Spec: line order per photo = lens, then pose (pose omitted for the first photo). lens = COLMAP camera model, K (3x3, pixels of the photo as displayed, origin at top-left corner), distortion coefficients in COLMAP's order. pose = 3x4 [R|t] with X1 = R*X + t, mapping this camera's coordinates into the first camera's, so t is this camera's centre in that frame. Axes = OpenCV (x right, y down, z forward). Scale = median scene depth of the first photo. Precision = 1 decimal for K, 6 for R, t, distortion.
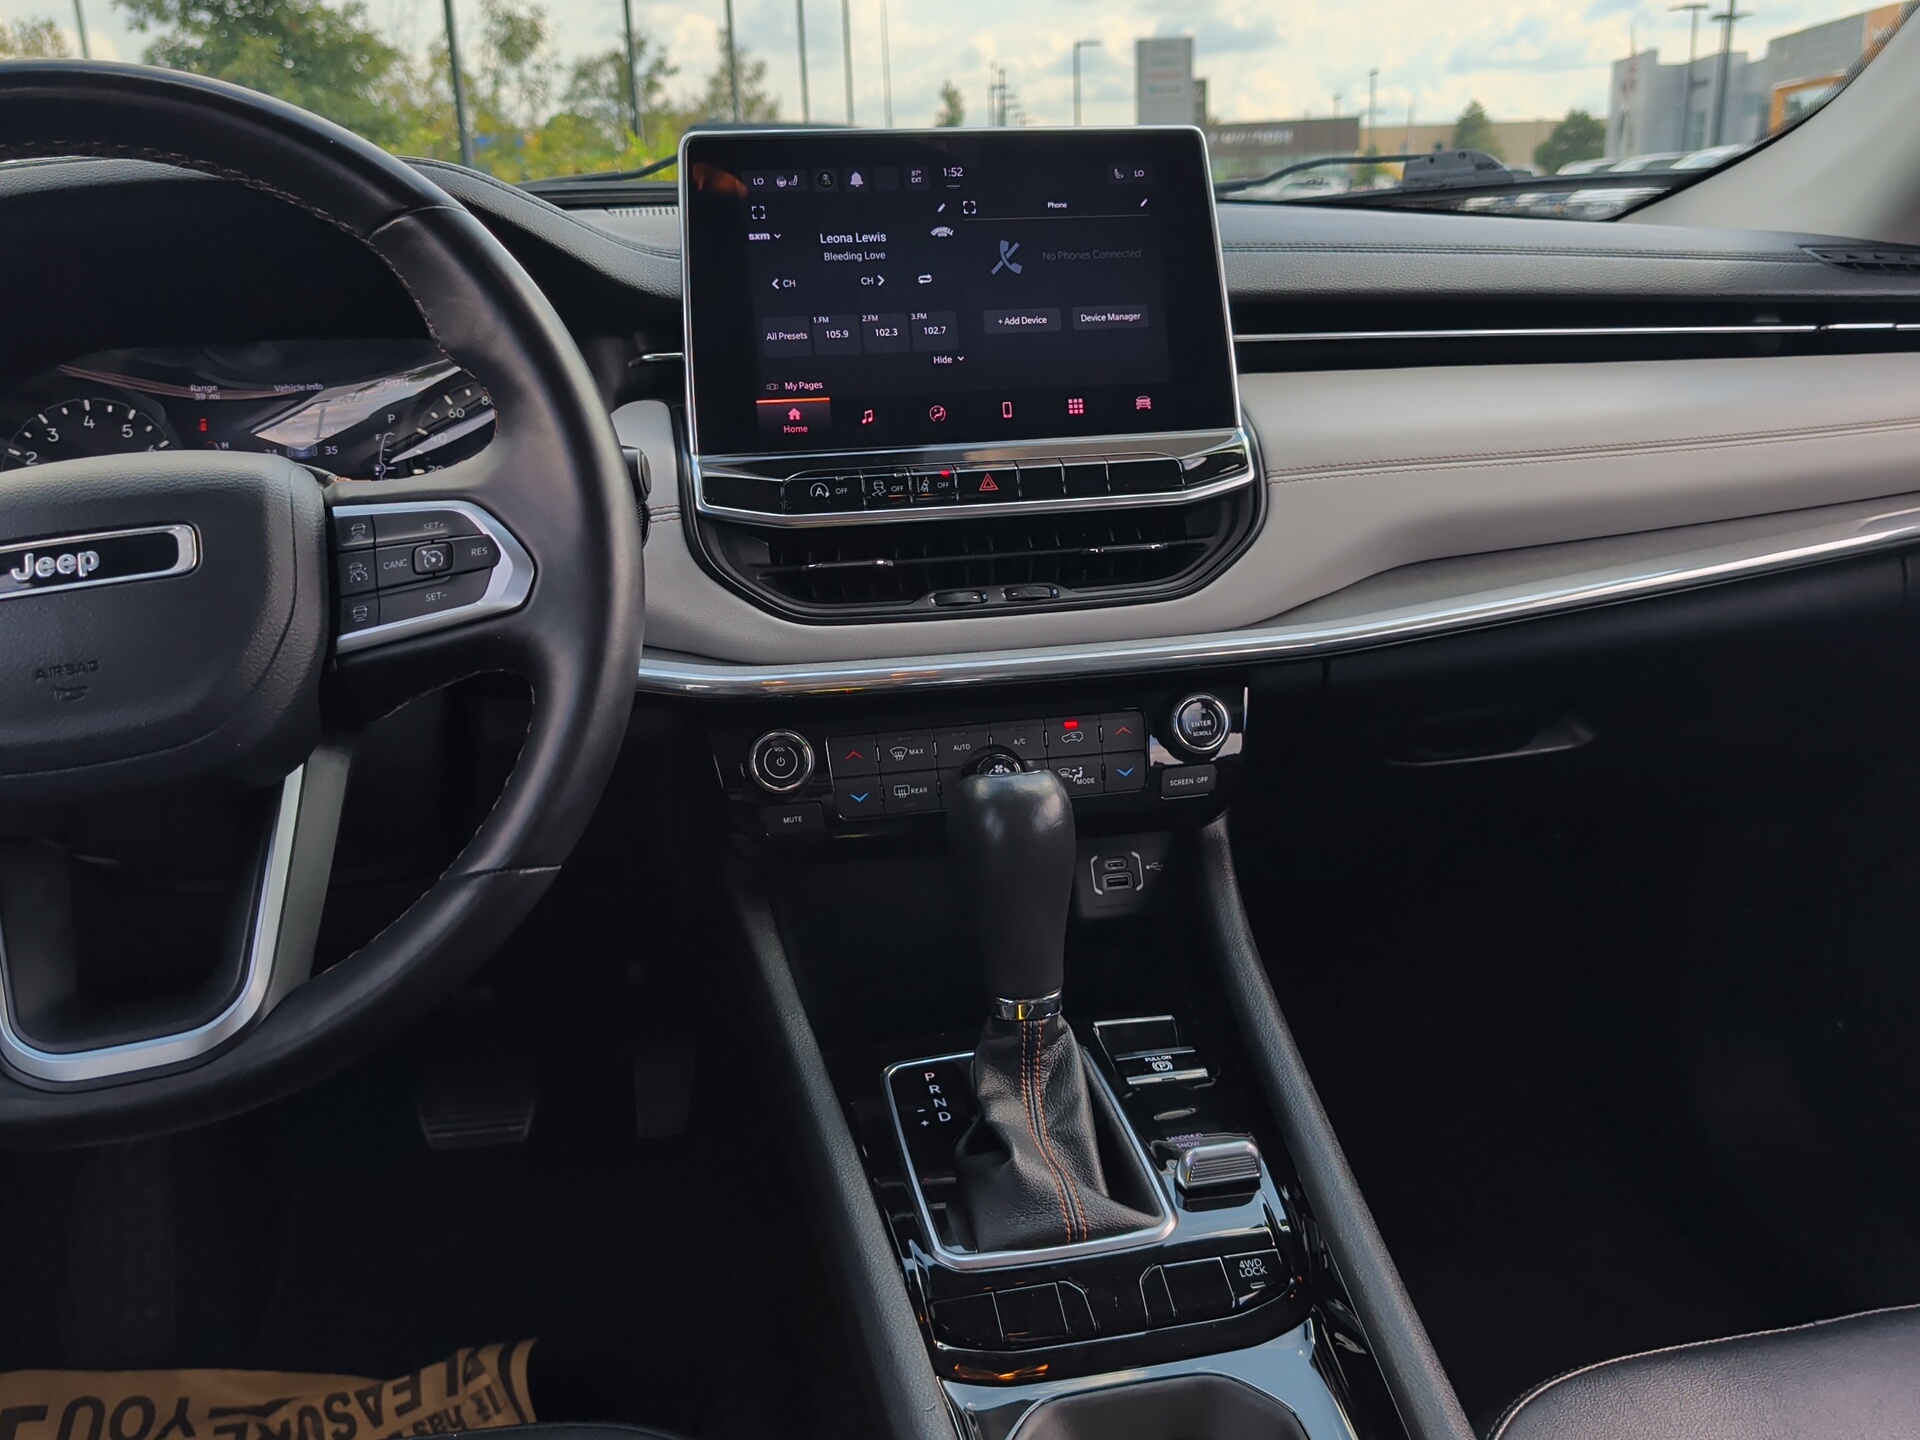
lens RADIAL K [[1629.2, 0, 960.0], [0, 1629.2, 720.0], [0, 0, 1]] dist [-0.008019, 0.008208]
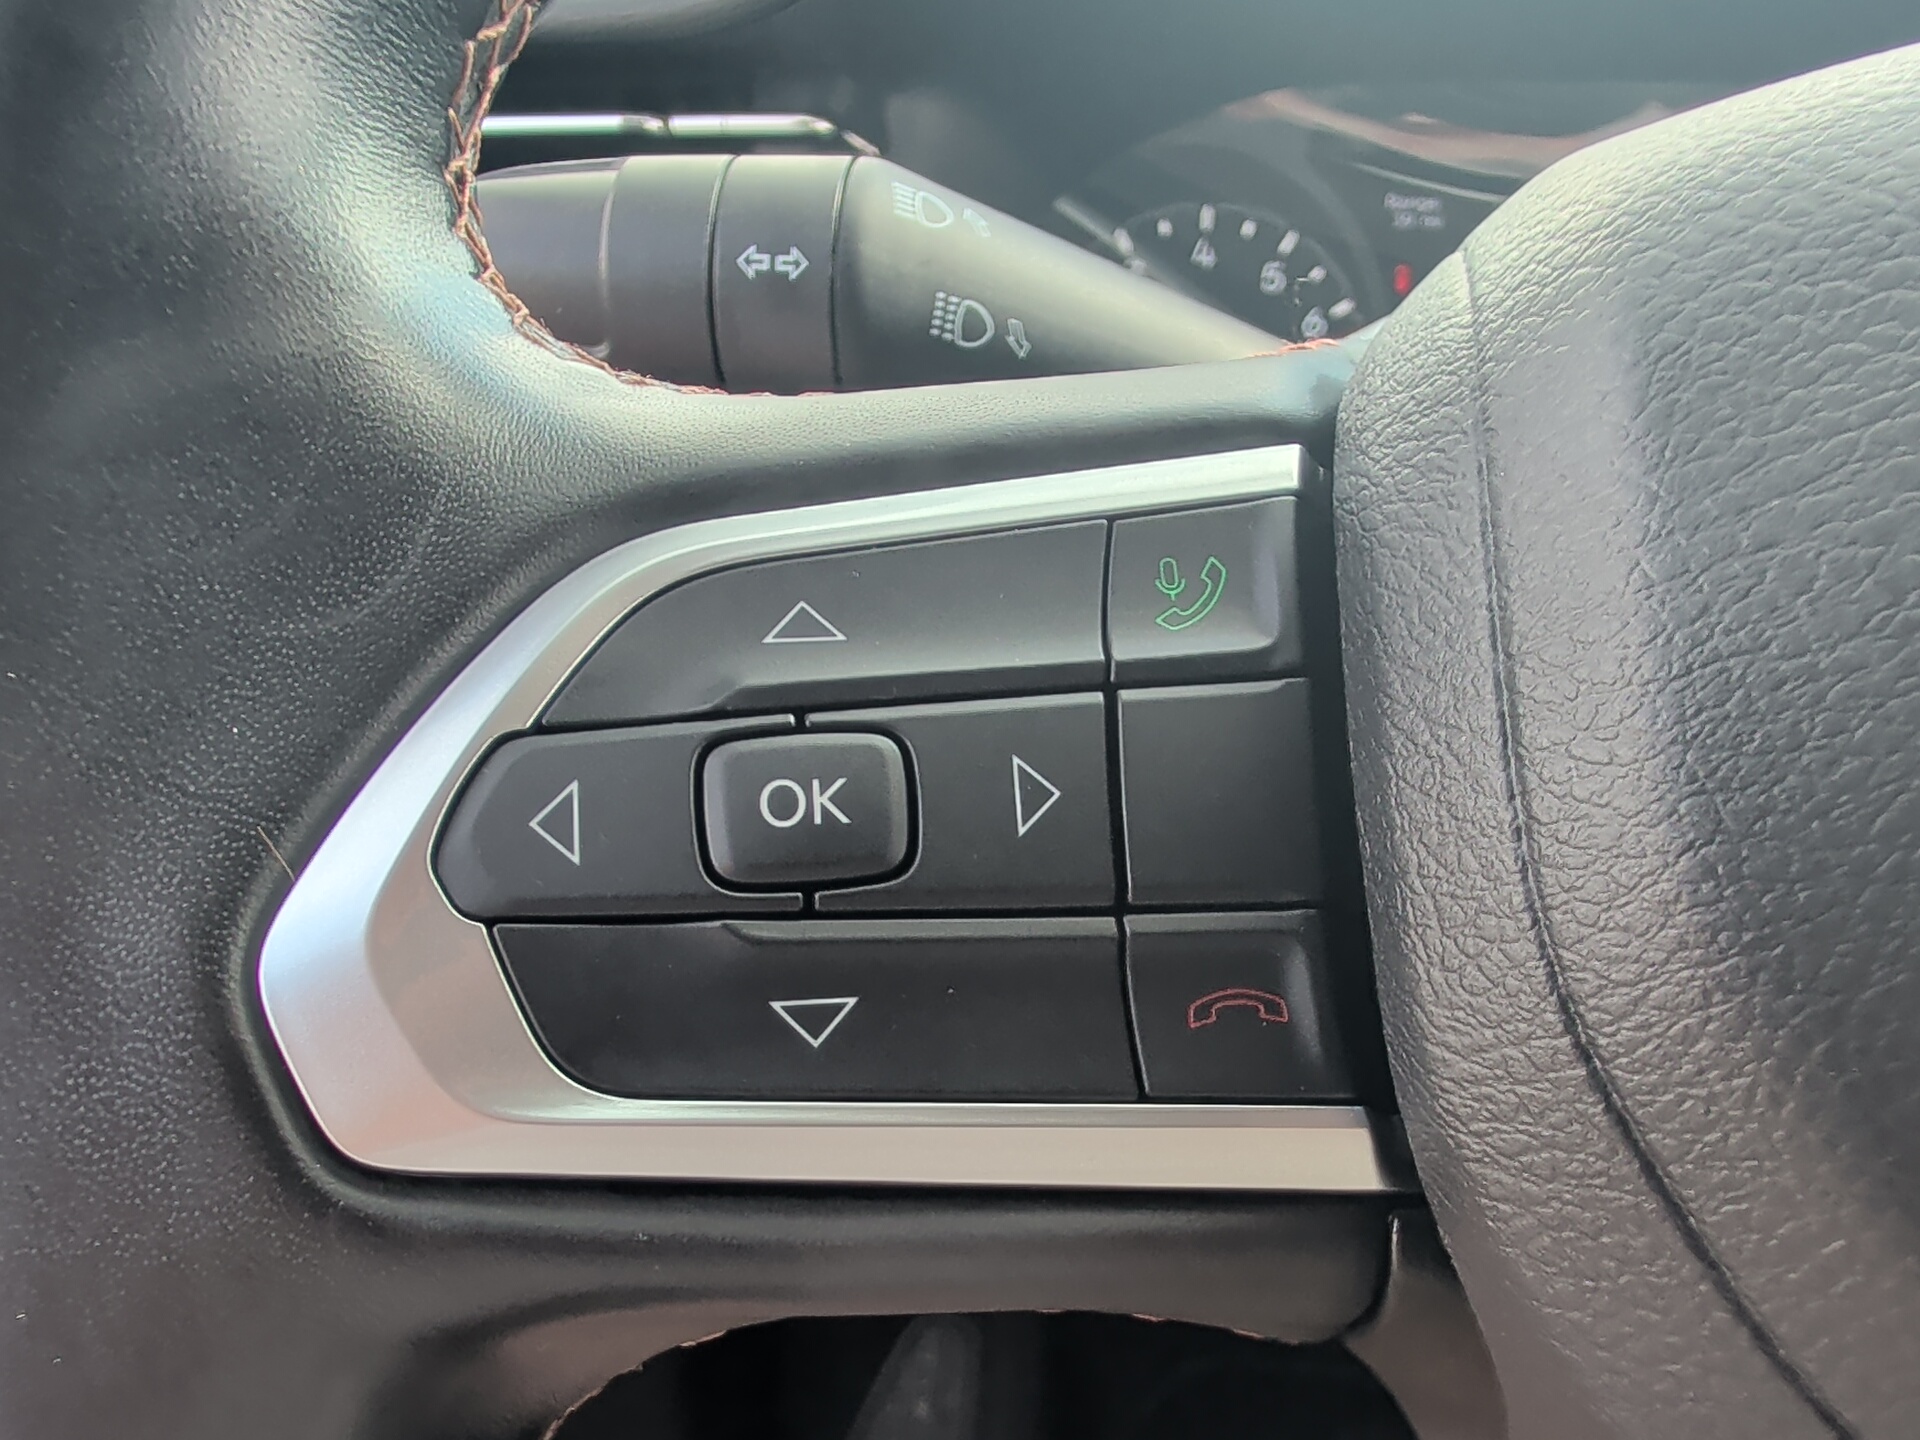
lens RADIAL K [[1863.5, 0, 960.0], [0, 1863.5, 720.0], [0, 0, 1]] dist [0.006673, 0.003288]
pose [[0.936018, 0.119399, -0.331079, -0.498889], [-0.132972, 0.990946, -0.018563, -0.031472], [0.325865, 0.061400, 0.943420, 0.569676]]
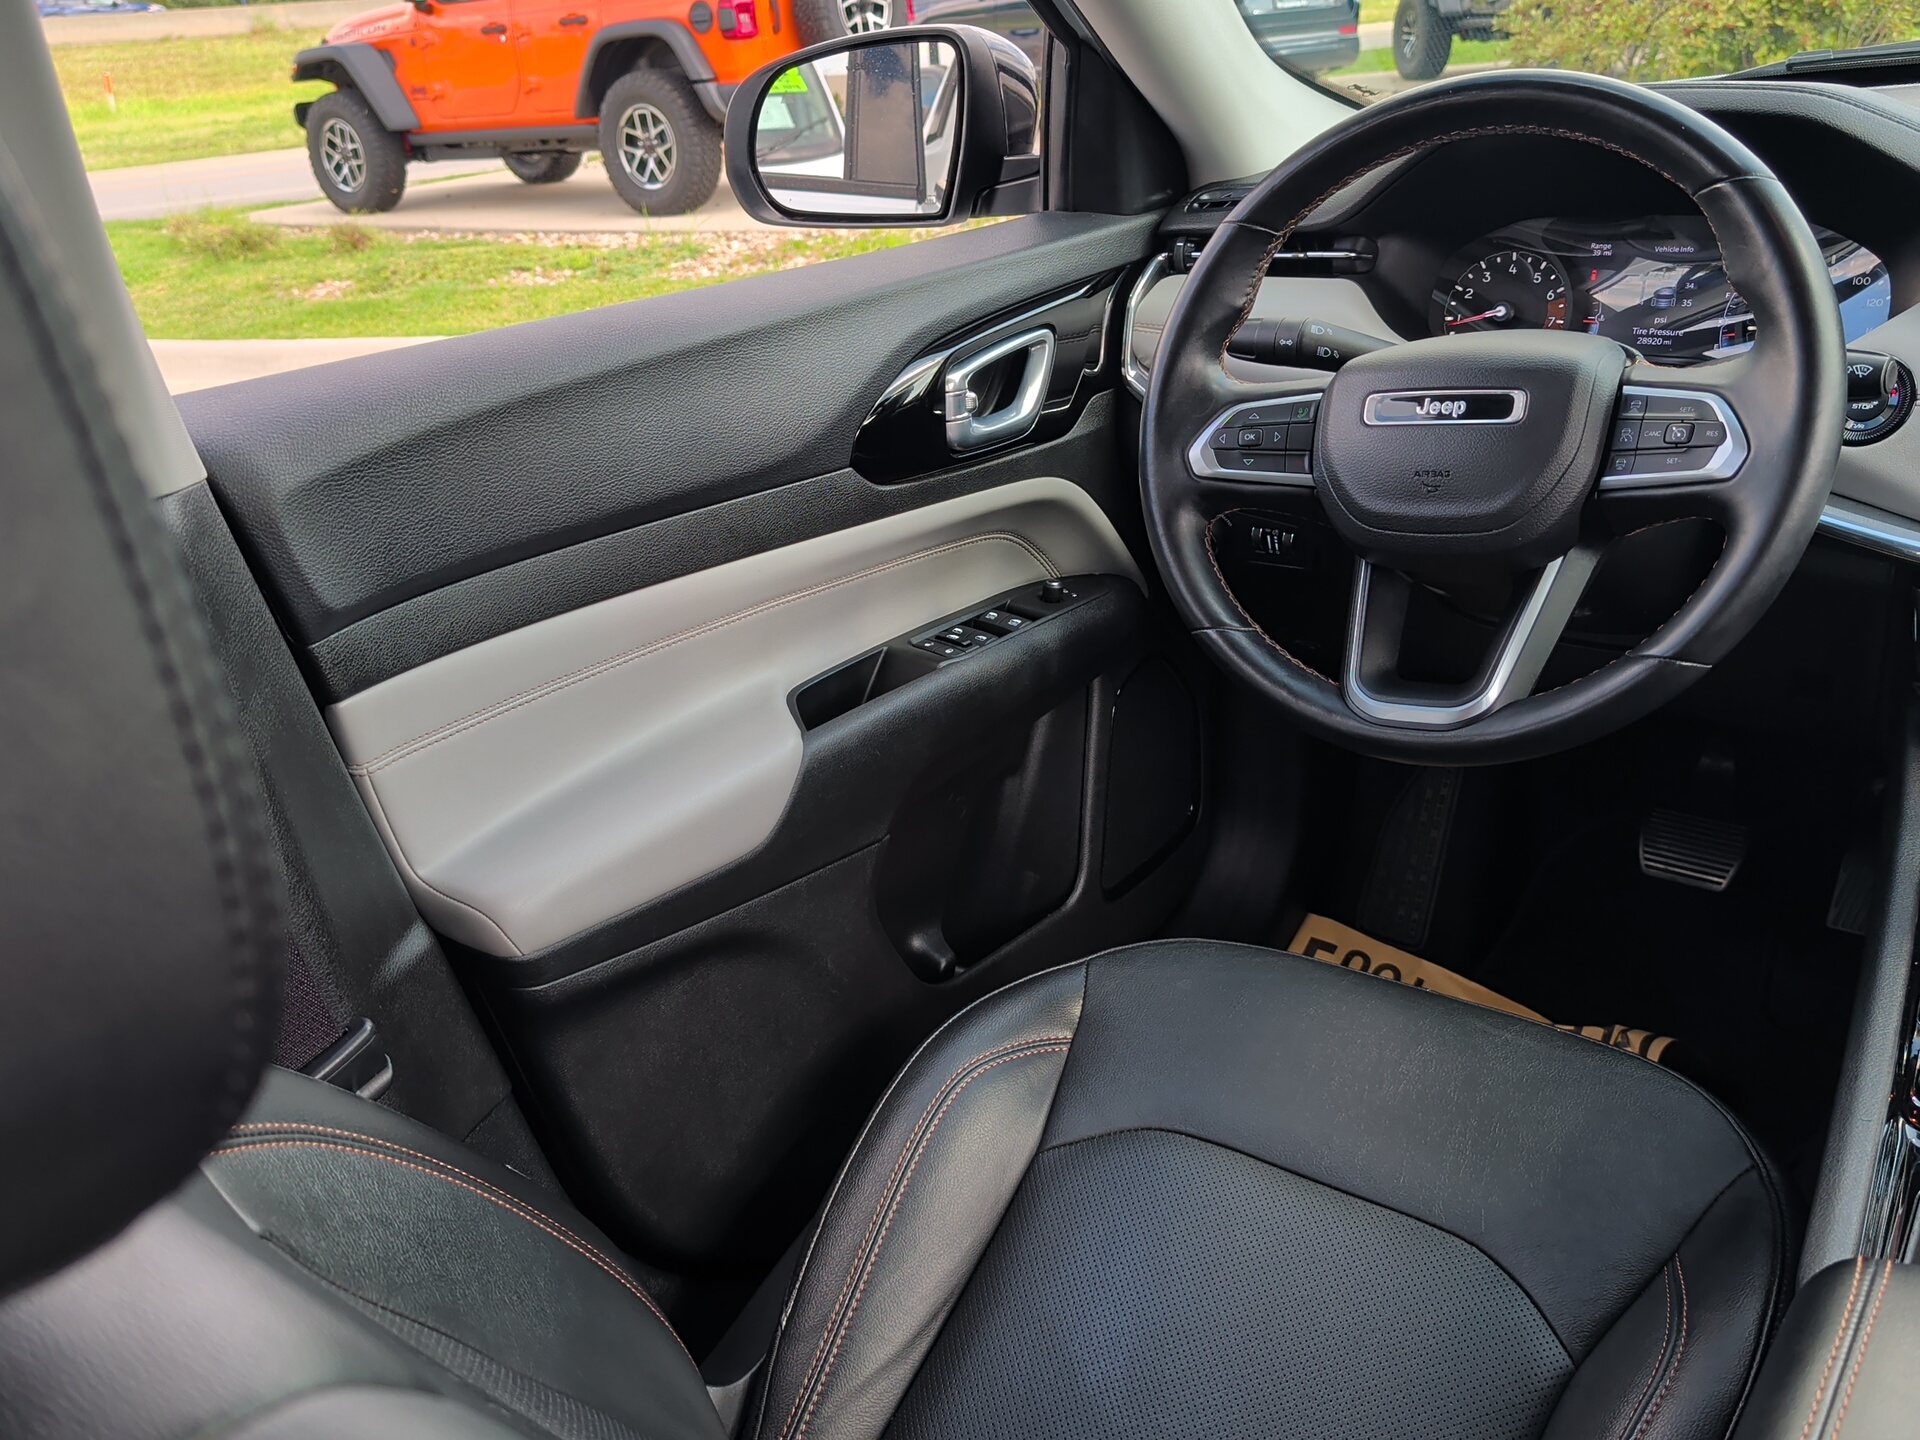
lens RADIAL K [[1627.1, 0, 960.0], [0, 1627.1, 720.0], [0, 0, 1]] dist [0.005030, 0.004597]
pose [[0.670360, 0.267014, -0.692331, 0.242411], [-0.158480, 0.963005, 0.217956, -0.054528], [0.724915, -0.036388, 0.687876, -0.349228]]
